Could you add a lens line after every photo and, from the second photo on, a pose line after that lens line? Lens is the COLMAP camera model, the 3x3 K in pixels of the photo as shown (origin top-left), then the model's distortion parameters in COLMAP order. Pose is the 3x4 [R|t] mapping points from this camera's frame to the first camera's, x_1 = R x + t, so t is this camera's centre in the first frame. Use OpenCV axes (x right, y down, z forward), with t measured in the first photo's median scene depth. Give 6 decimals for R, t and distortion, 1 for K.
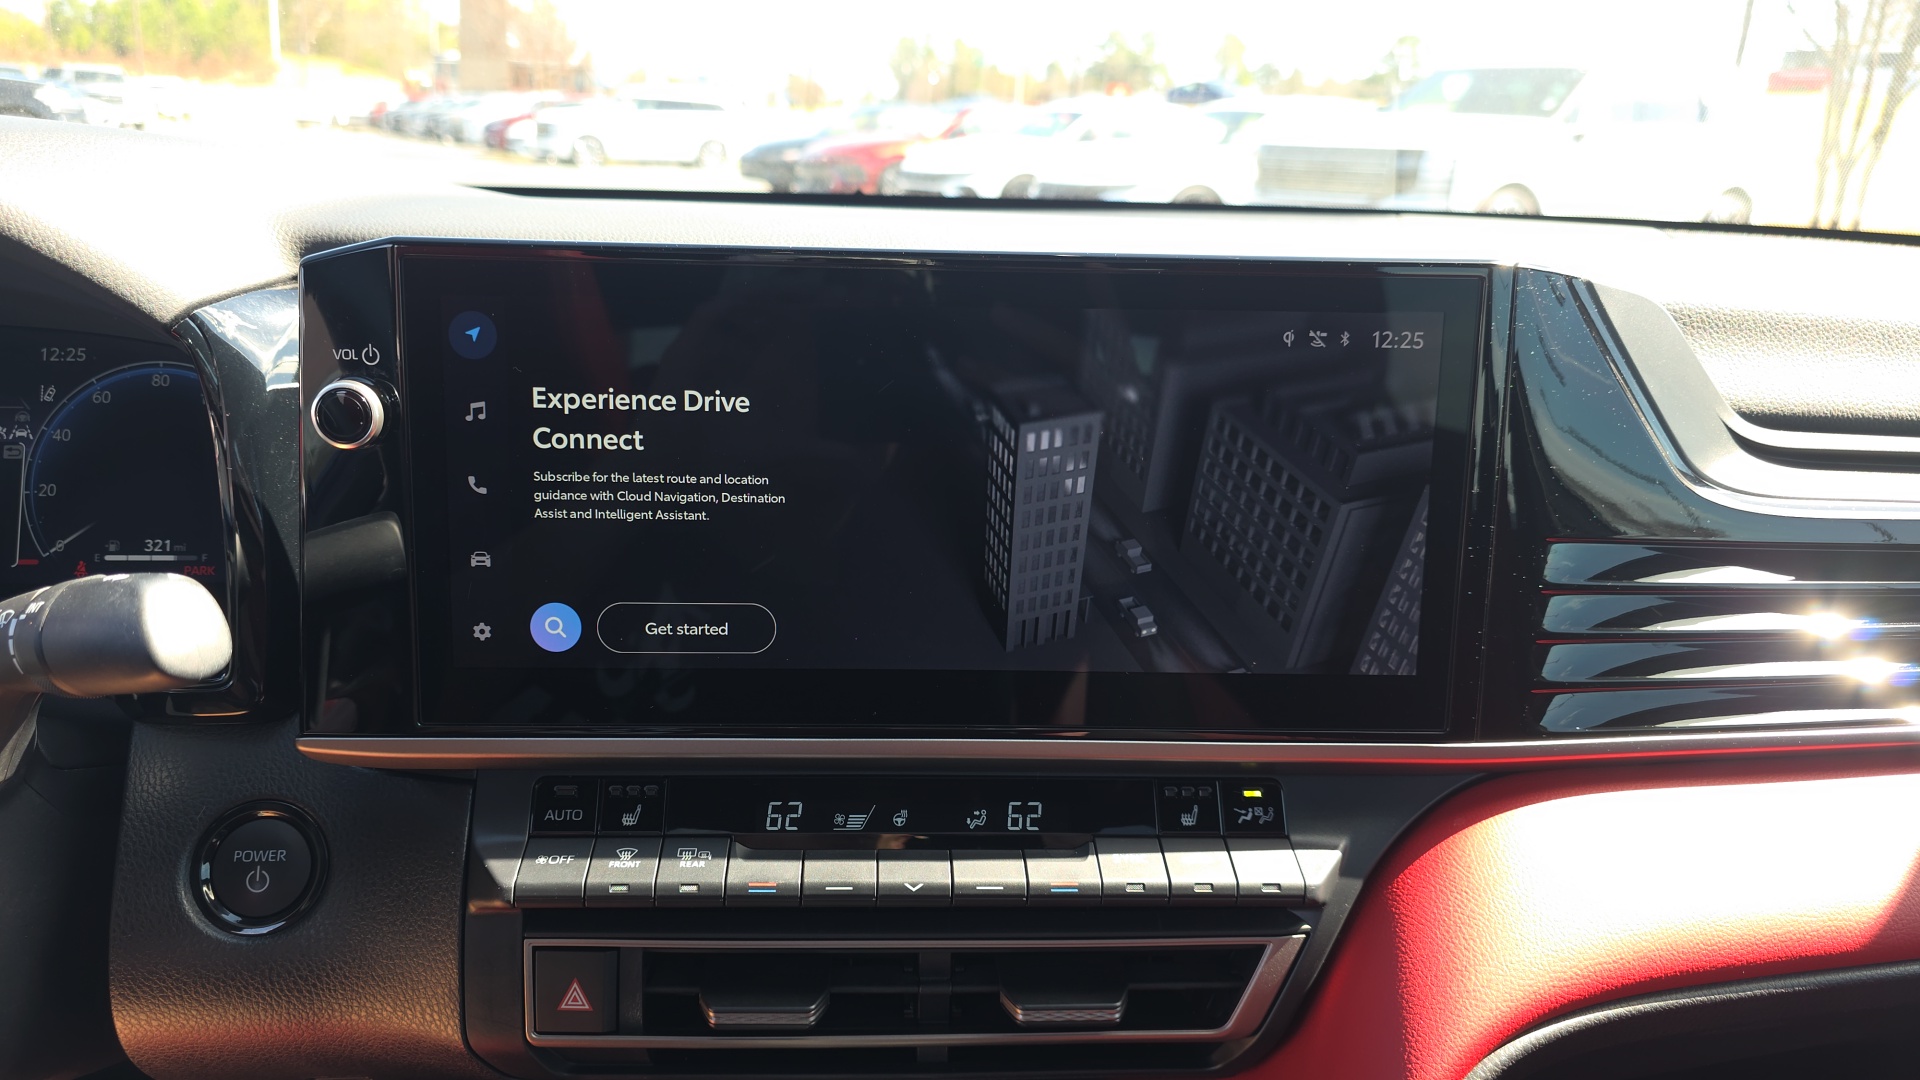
lens RADIAL K [[1334.7, 0, 910.8], [0, 1334.7, 530.9], [0, 0, 1]] dist [0.056829, -0.081494]
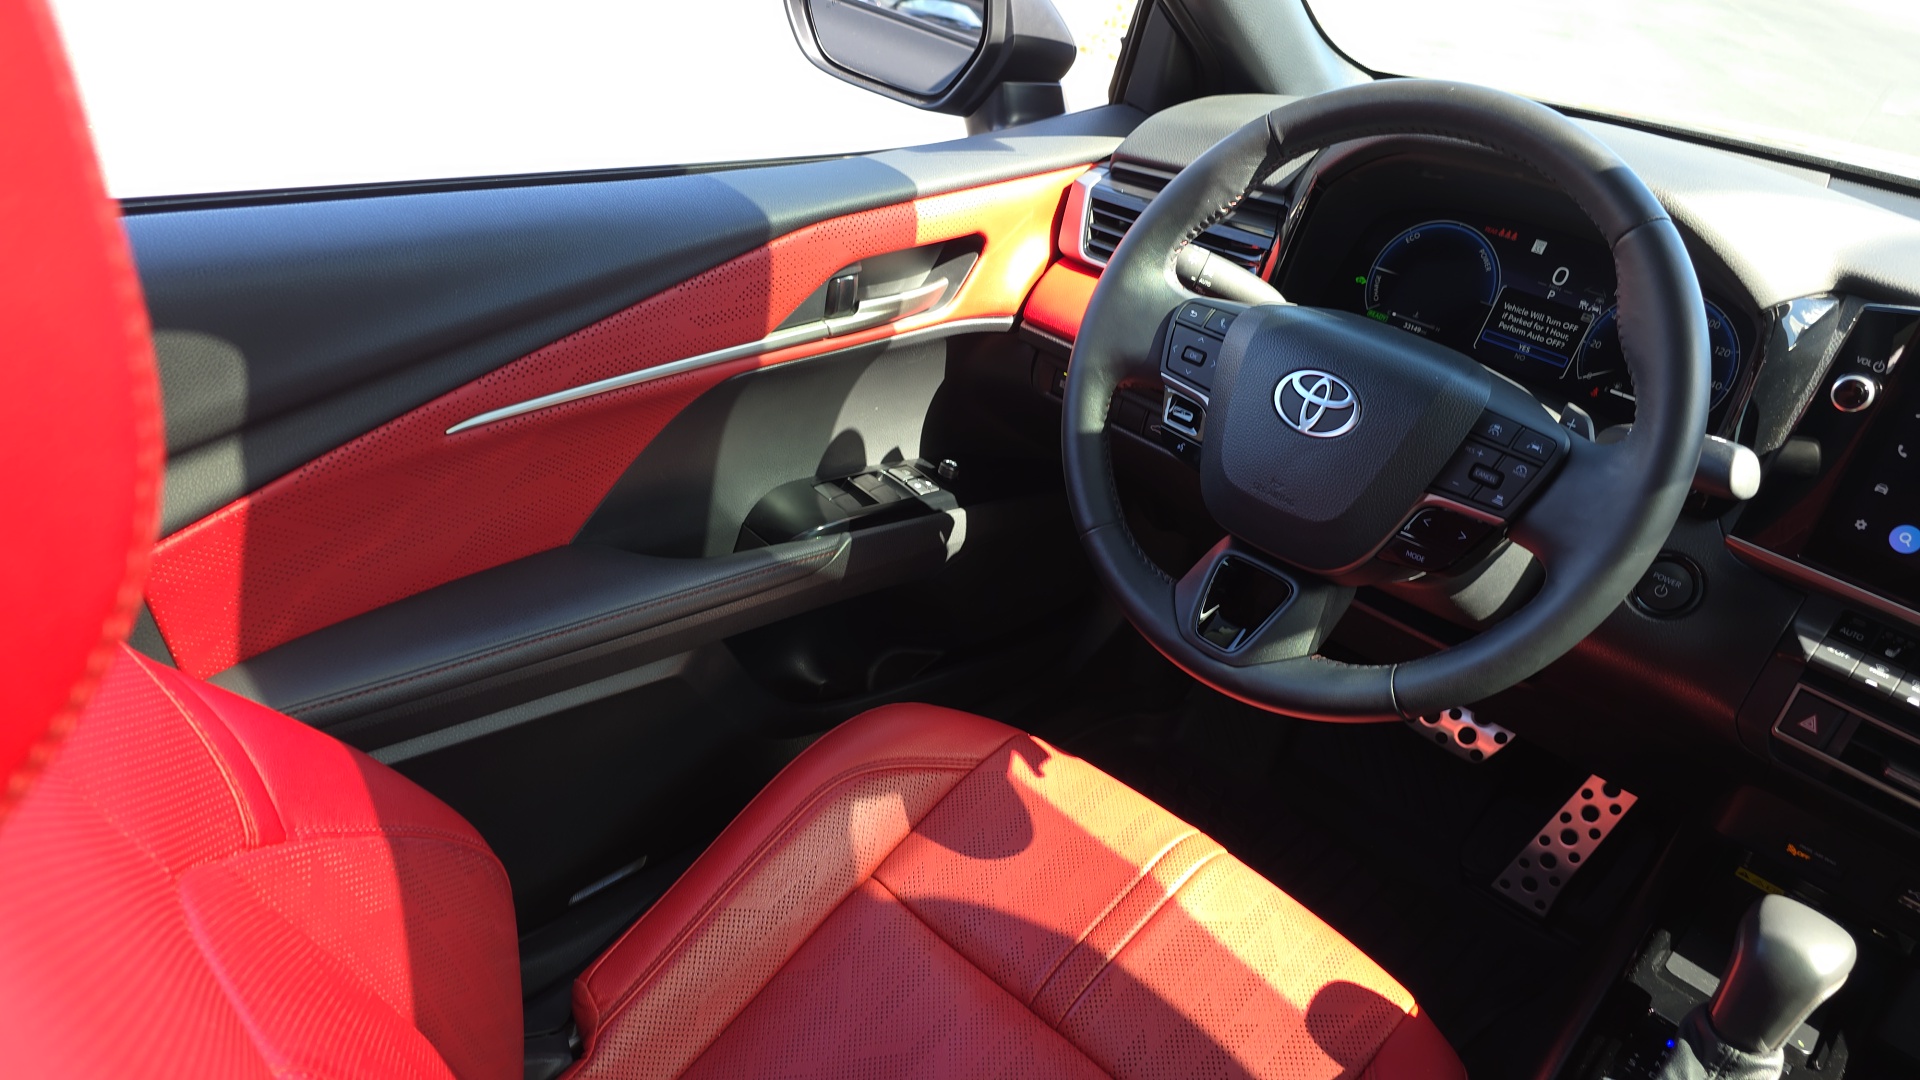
lens RADIAL K [[1301.9, 0, 954.5], [0, 1301.9, 558.7], [0, 0, 1]] dist [0.051977, -0.054523]
pose [[0.684904, 0.429220, -0.588793, -0.084863], [-0.314445, 0.903072, 0.292551, -0.020162], [0.657291, -0.015227, 0.753483, -1.153287]]
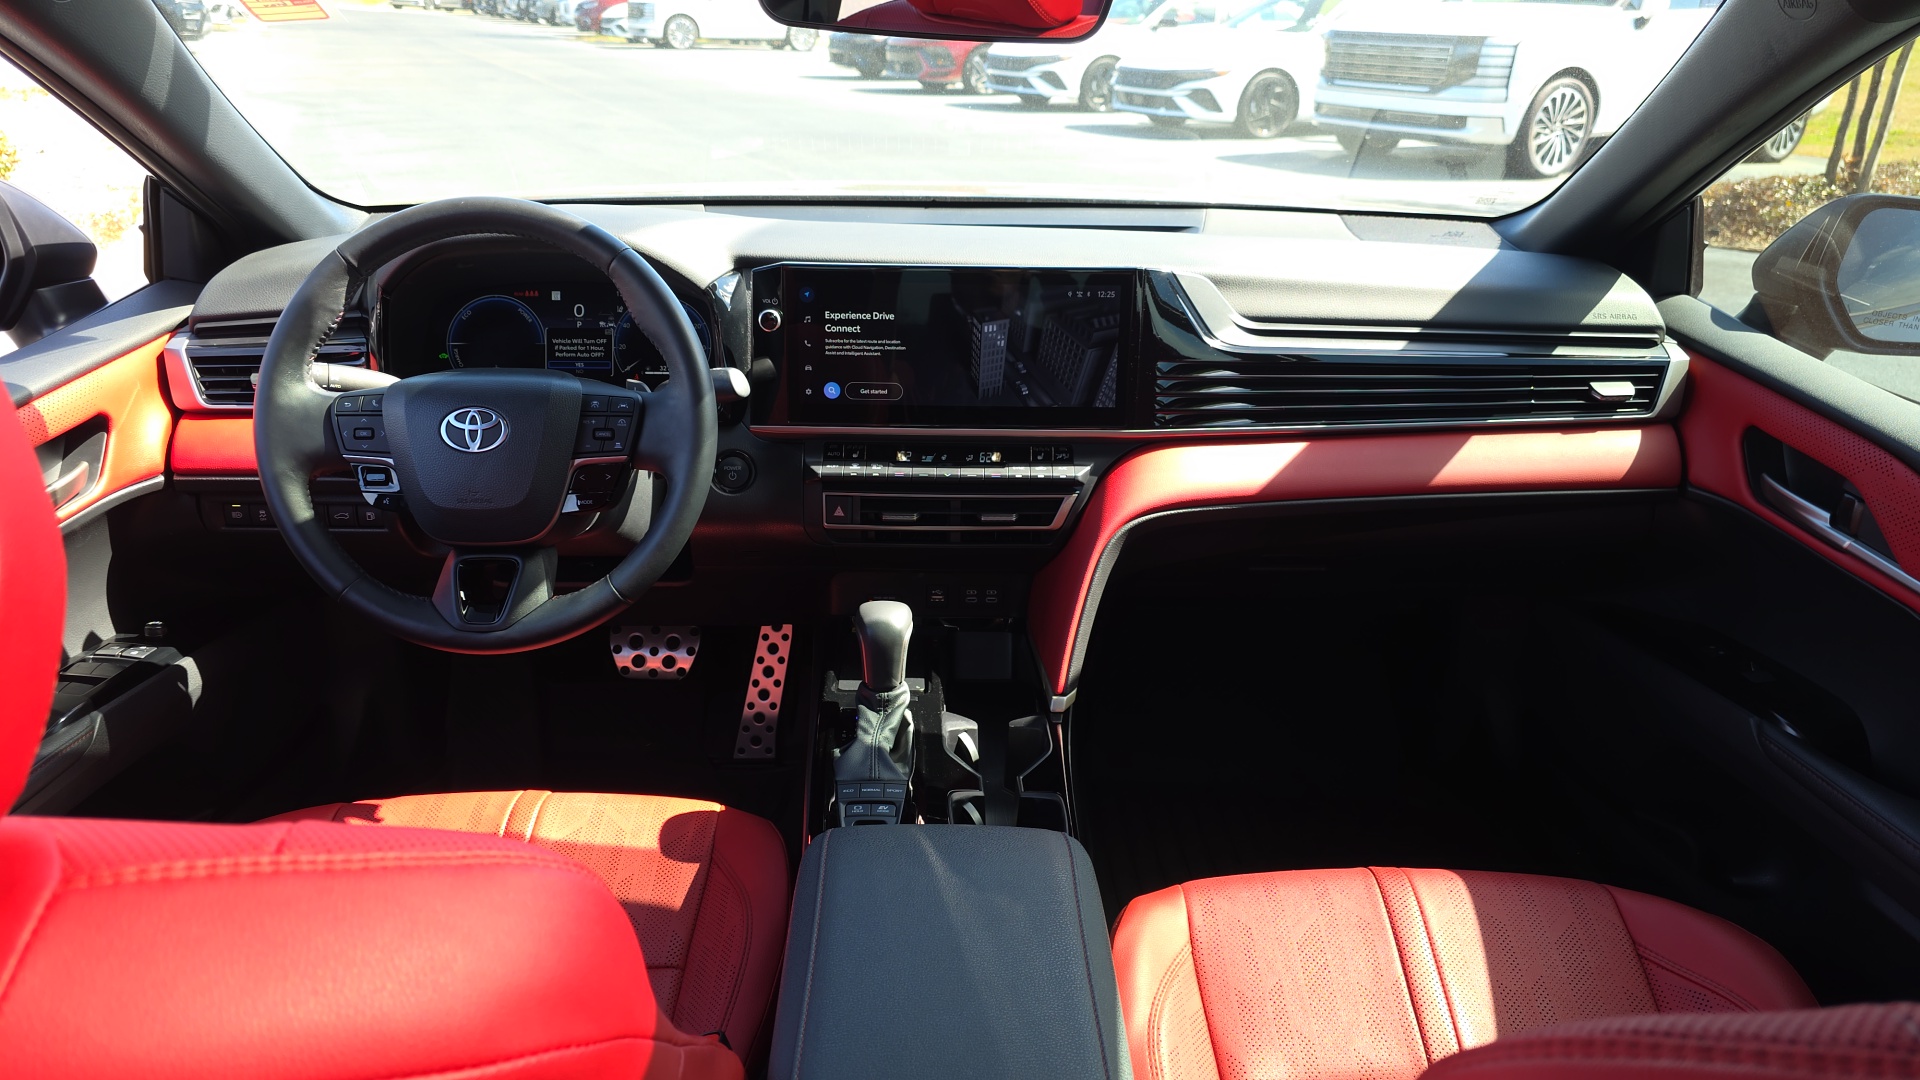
lens RADIAL K [[1292.1, 0, 944.5], [0, 1292.1, 559.8], [0, 0, 1]] dist [0.086013, -0.091504]
pose [[0.999181, 0.005291, -0.040124, 0.113965], [-0.000725, 0.993597, 0.112979, 0.120134], [0.040464, -0.112857, 0.992787, -1.957719]]
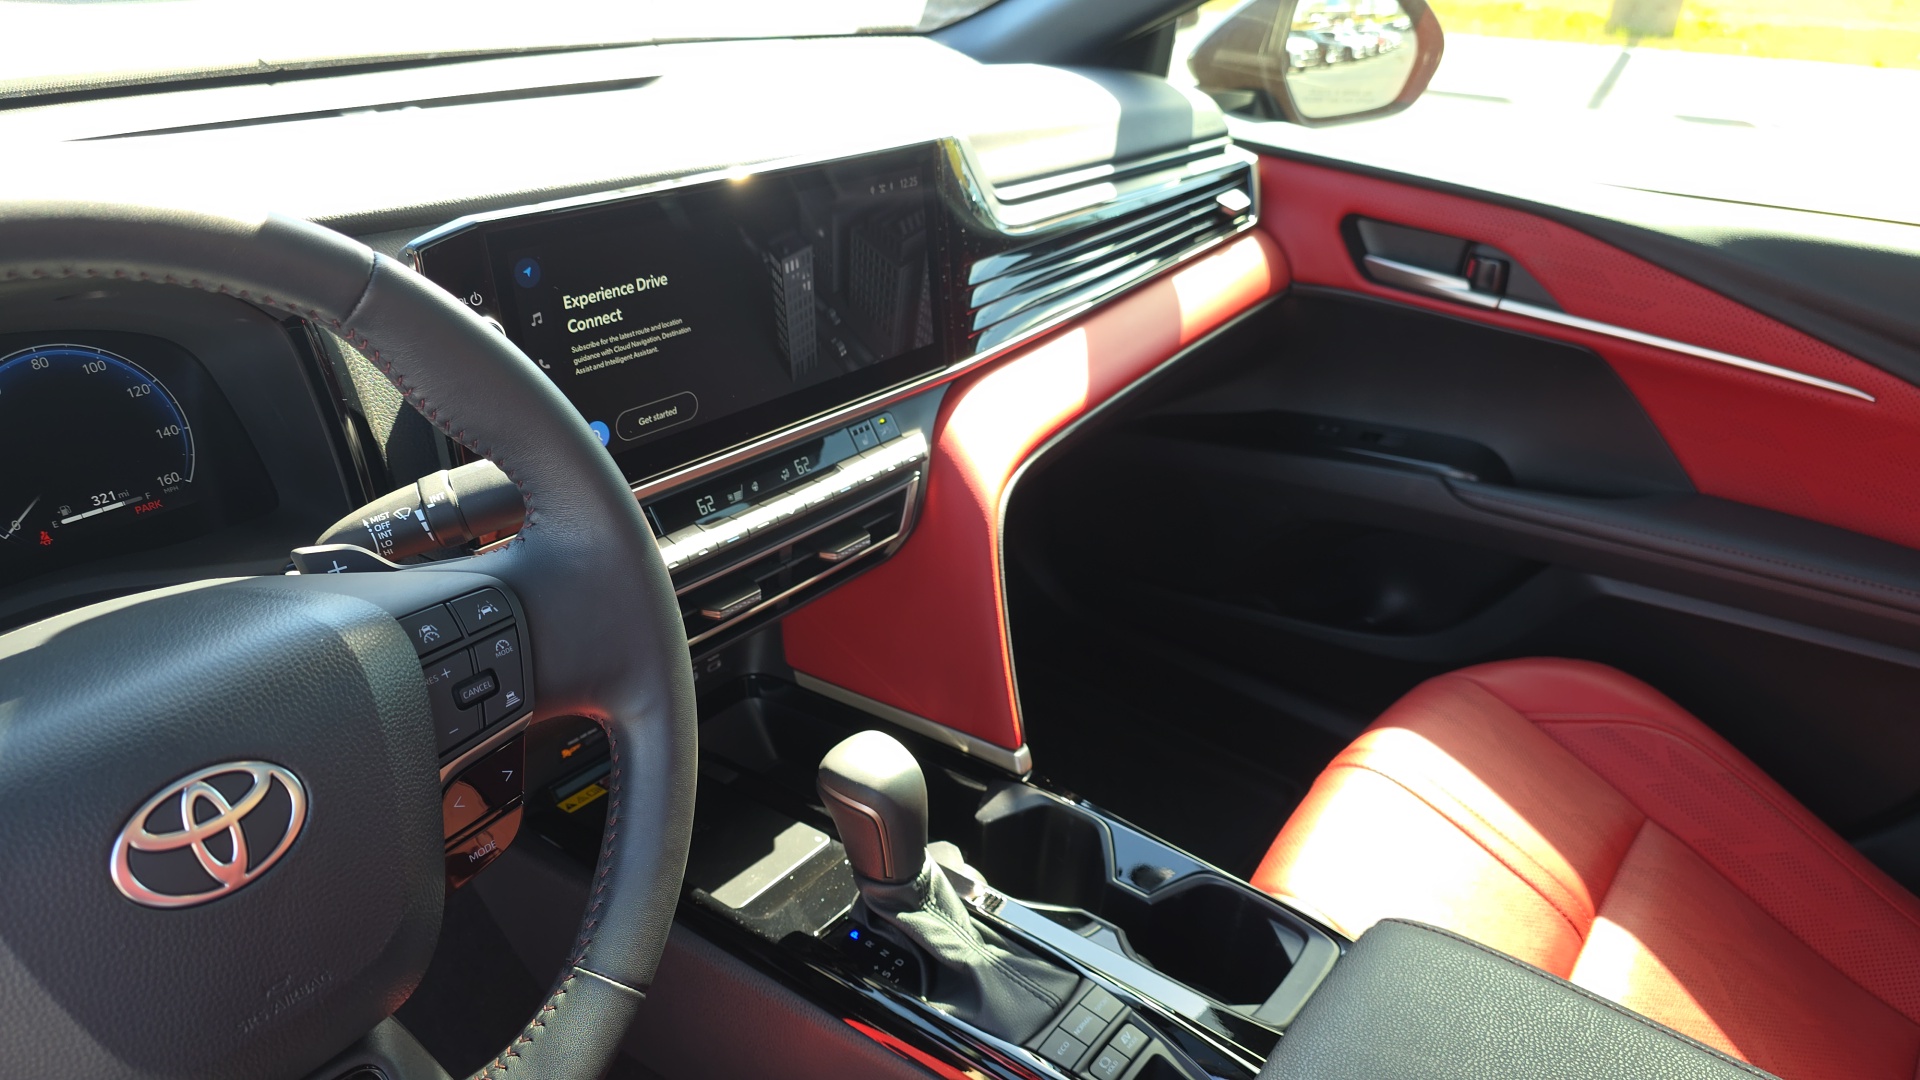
lens RADIAL K [[1301.9, 0, 954.5], [0, 1301.9, 558.7], [0, 0, 1]] dist [0.051977, -0.054523]
pose [[0.659960, -0.351766, 0.663862, -1.091514], [0.185642, 0.932570, 0.309598, -0.205527], [-0.728004, -0.081081, 0.680762, -0.447687]]
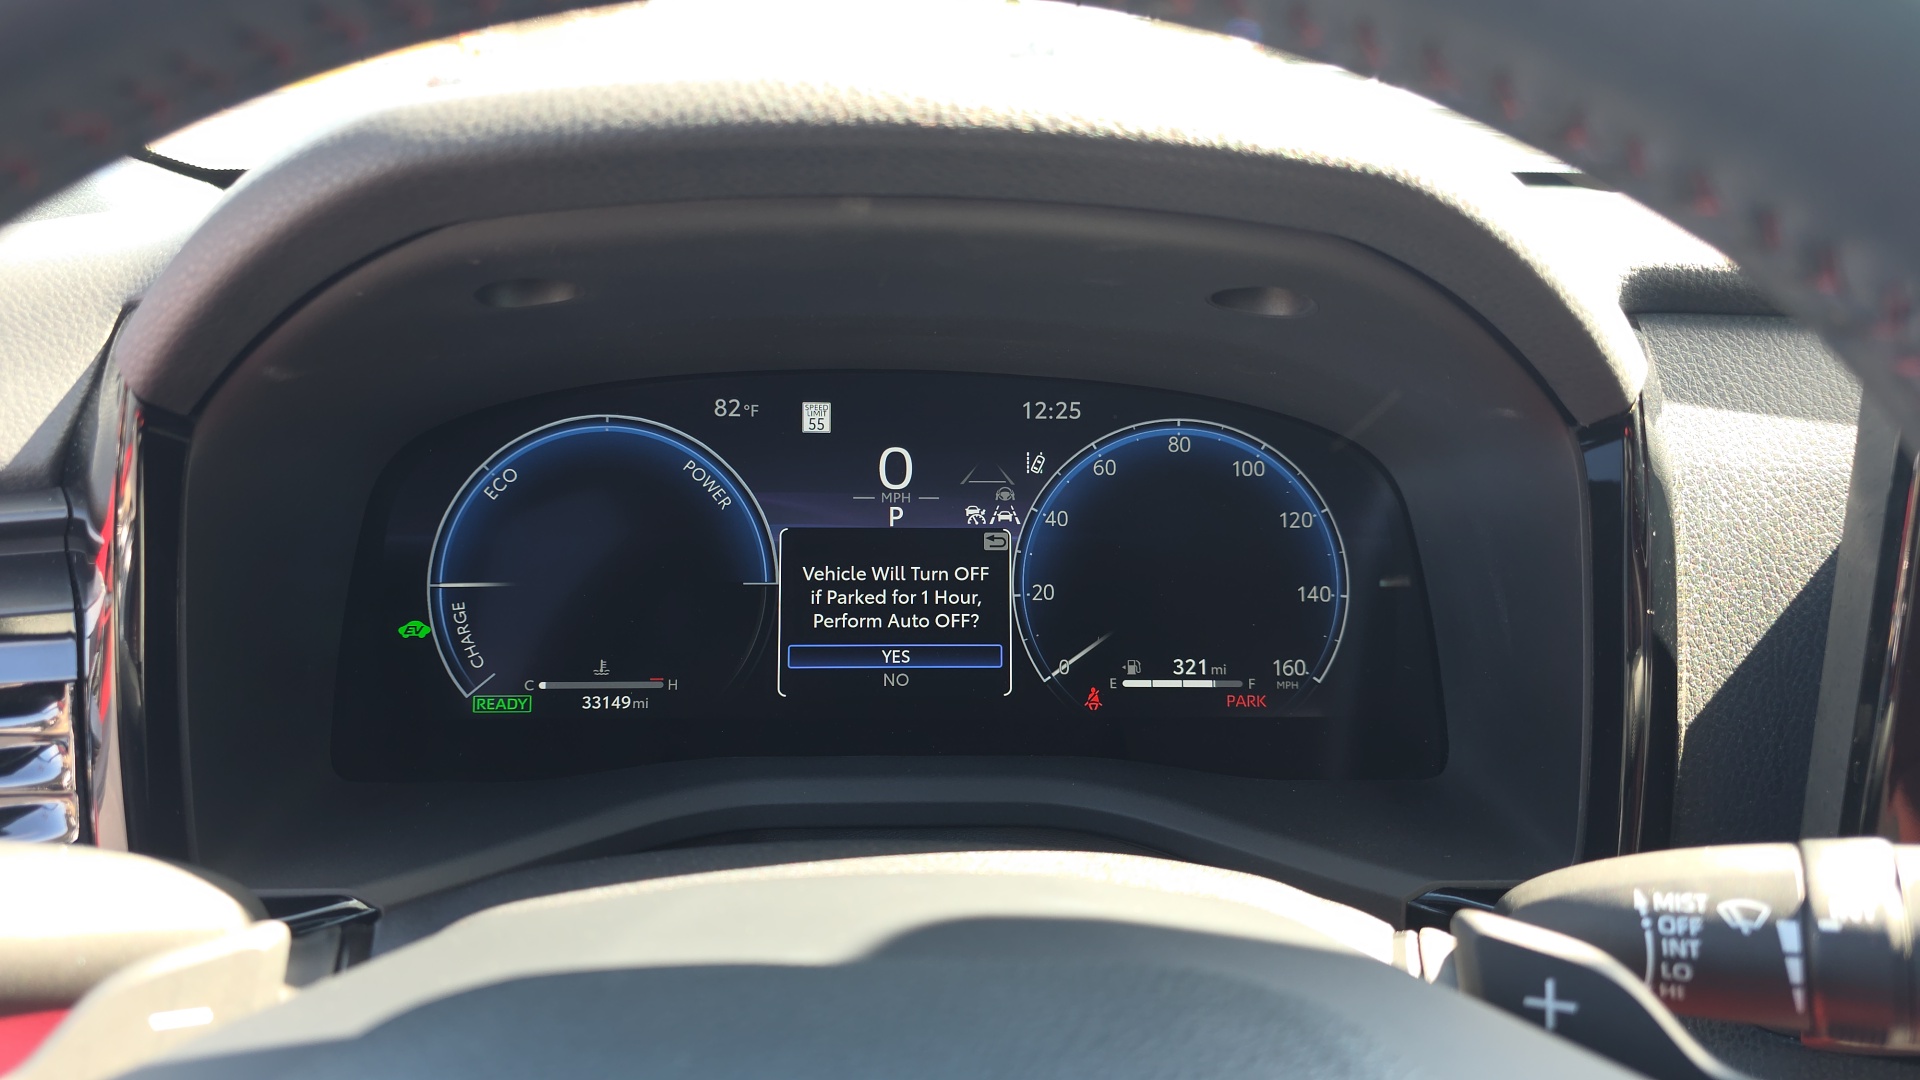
lens RADIAL K [[1379.1, 0, 960.0], [0, 1379.1, 540.0], [0, 0, 1]] dist [0.050060, -0.076593]
pose [[0.999954, 0.004025, -0.008707, -0.868039], [-0.003825, 0.999732, 0.022853, -0.098222], [0.008797, -0.022818, 0.999701, 0.294586]]
